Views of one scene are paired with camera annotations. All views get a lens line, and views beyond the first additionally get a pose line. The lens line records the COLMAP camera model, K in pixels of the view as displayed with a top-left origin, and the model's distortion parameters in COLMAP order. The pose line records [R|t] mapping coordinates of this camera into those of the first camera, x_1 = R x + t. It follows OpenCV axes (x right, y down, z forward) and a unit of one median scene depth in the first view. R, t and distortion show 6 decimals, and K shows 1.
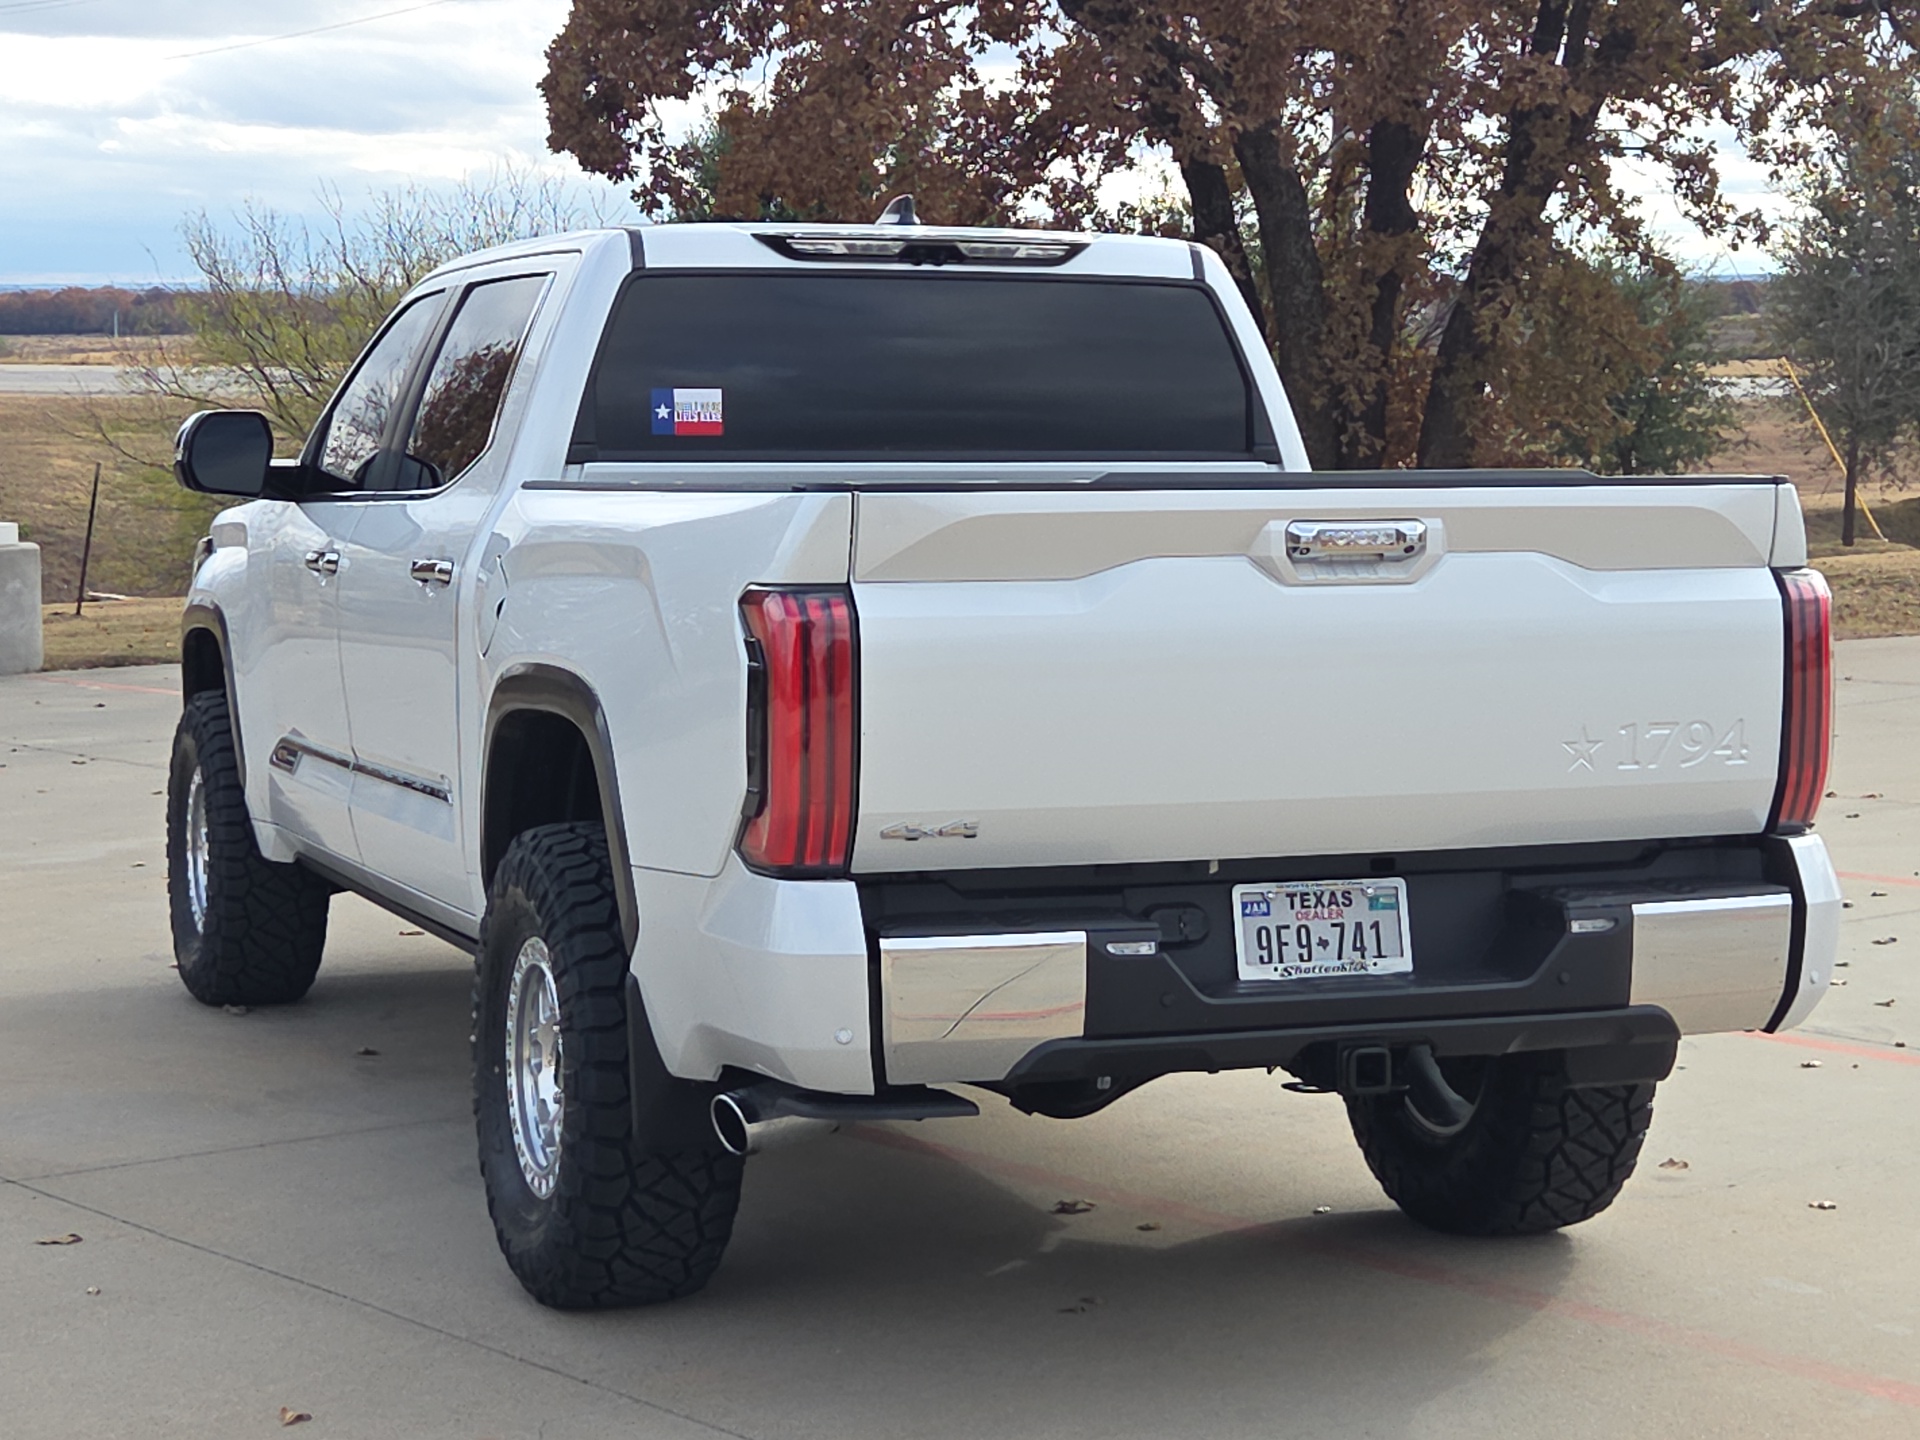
lens RADIAL K [[3056.9, 0, 960.0], [0, 3056.9, 720.0], [0, 0, 1]] dist [0.031638, 0.004538]
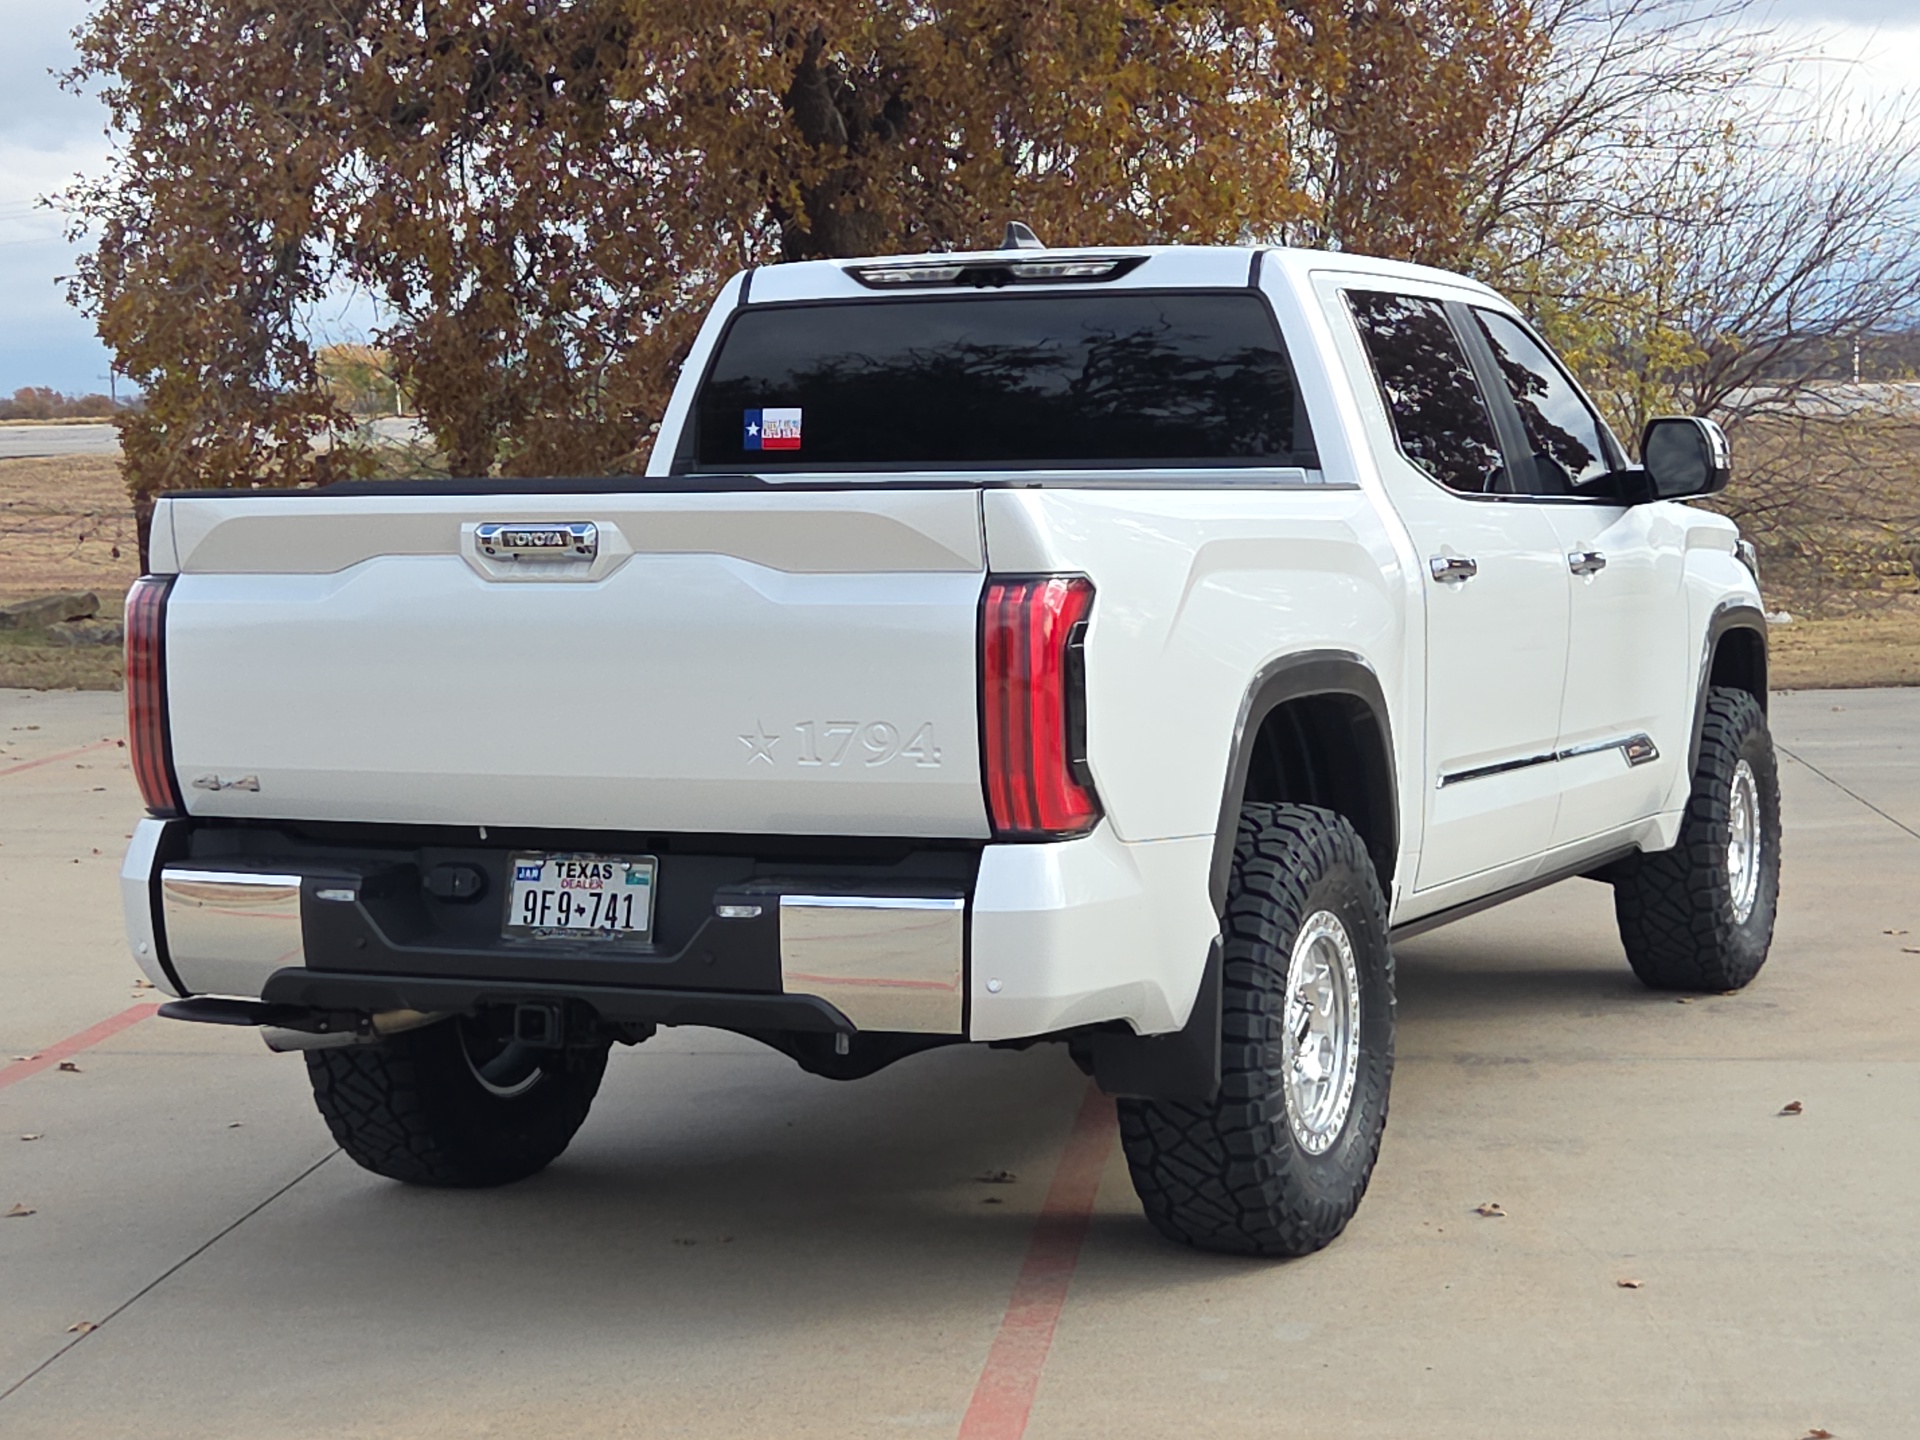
lens RADIAL K [[2968.6, 0, 960.0], [0, 2968.6, 720.0], [0, 0, 1]] dist [0.092665, 0.031108]
pose [[0.797825, 0.040219, -0.601546, 0.863653], [-0.041164, 0.999078, 0.012202, -0.013531], [0.601482, 0.015027, 0.798745, 0.231080]]
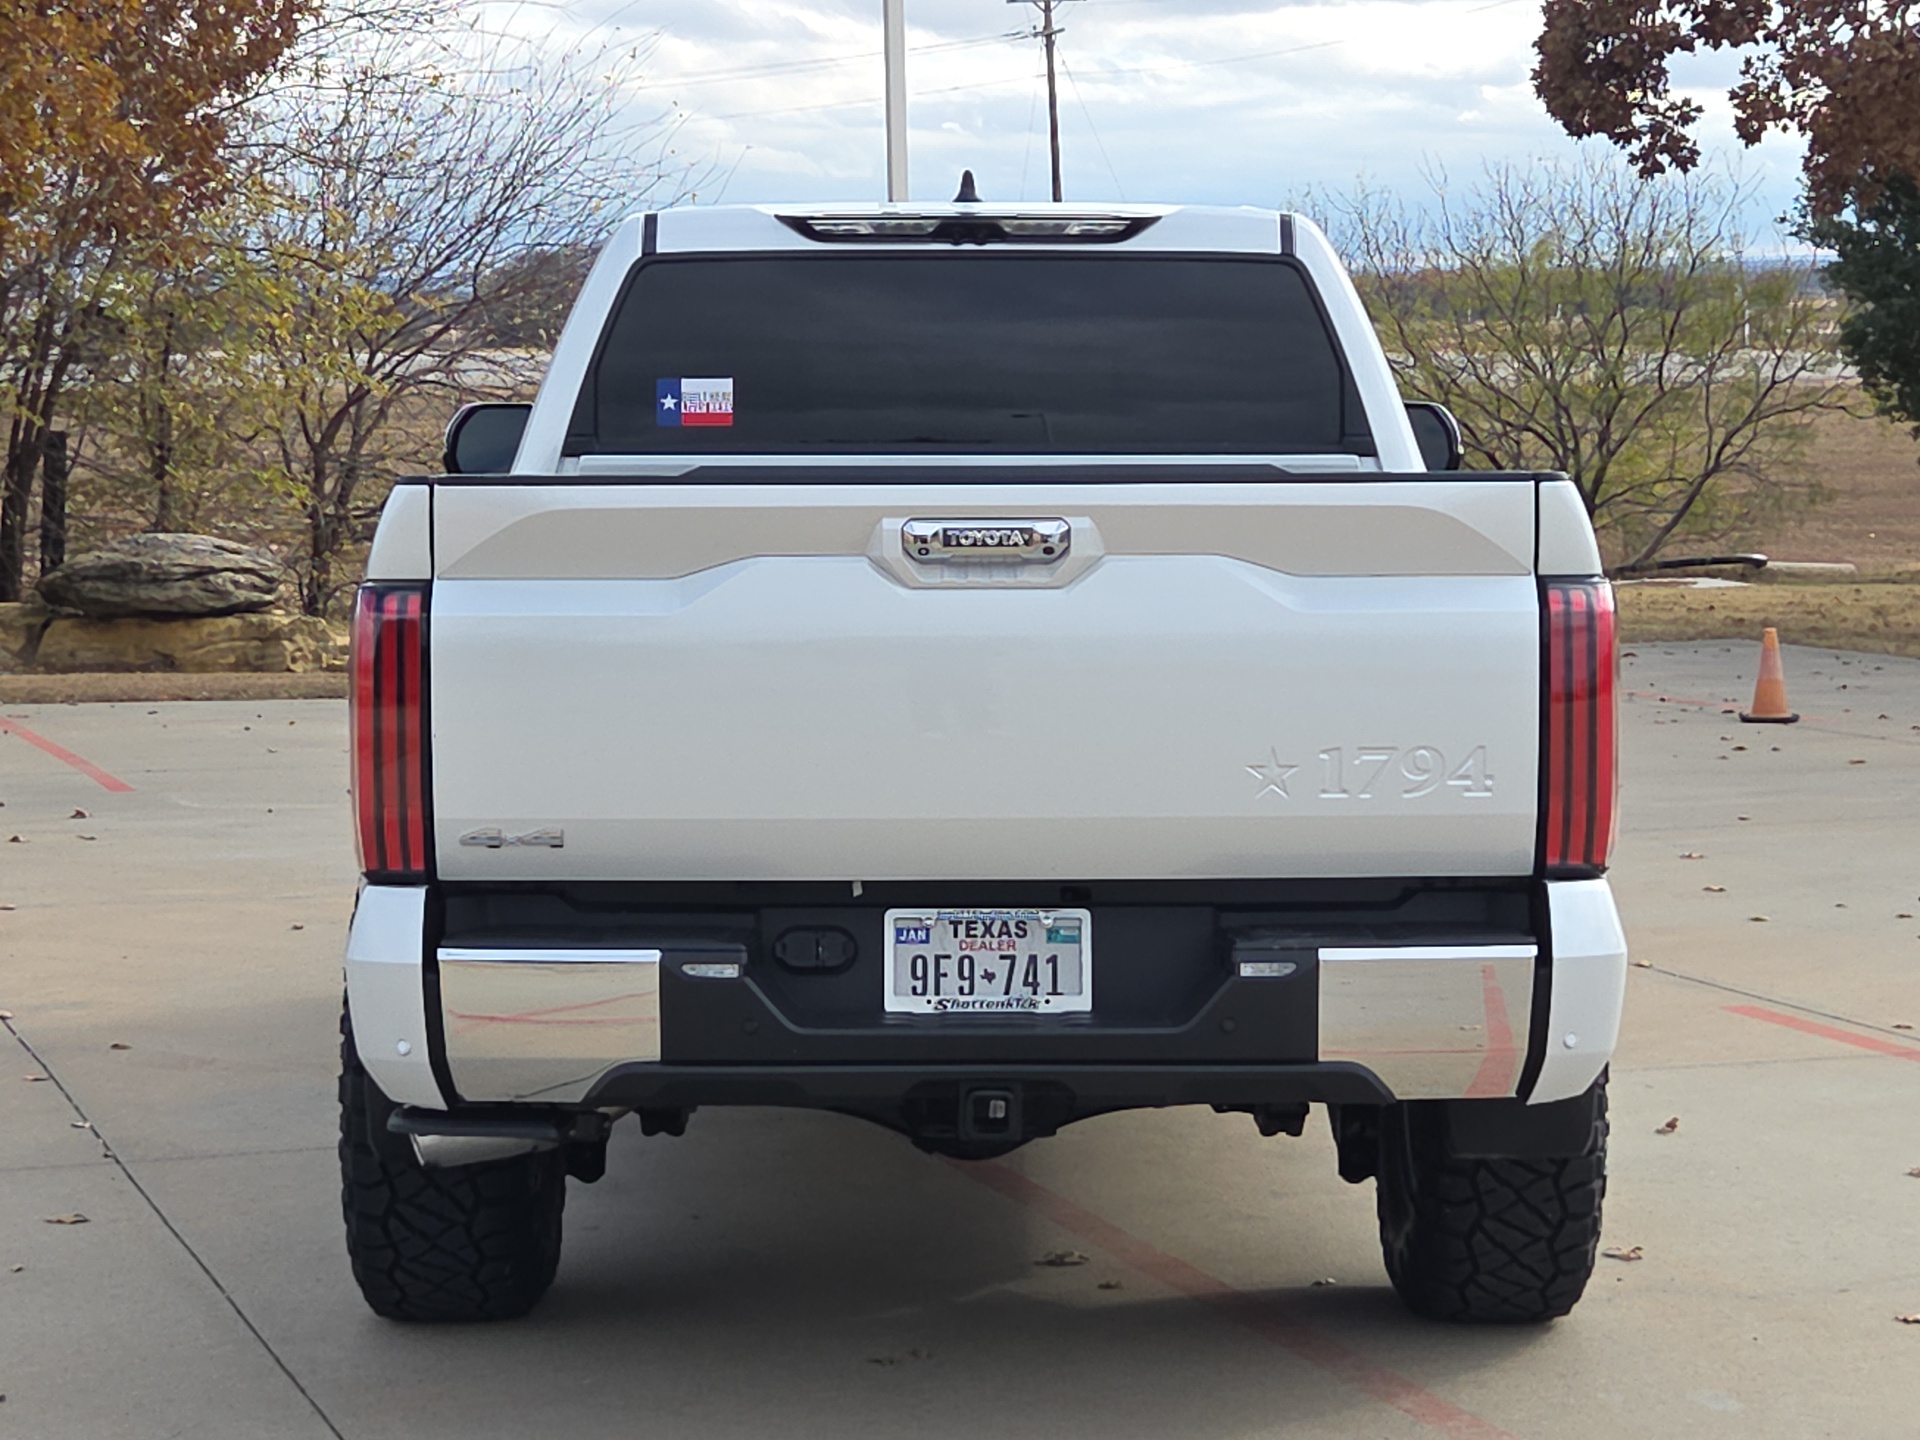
lens RADIAL K [[3311.8, 0, 960.0], [0, 3311.8, 720.0], [0, 0, 1]] dist [0.064711, 0.064210]
pose [[0.957874, 0.023016, -0.286265, 0.395415], [-0.024011, 0.999712, 0.000032, -0.004232], [0.286183, 0.006843, 0.958151, 0.037679]]
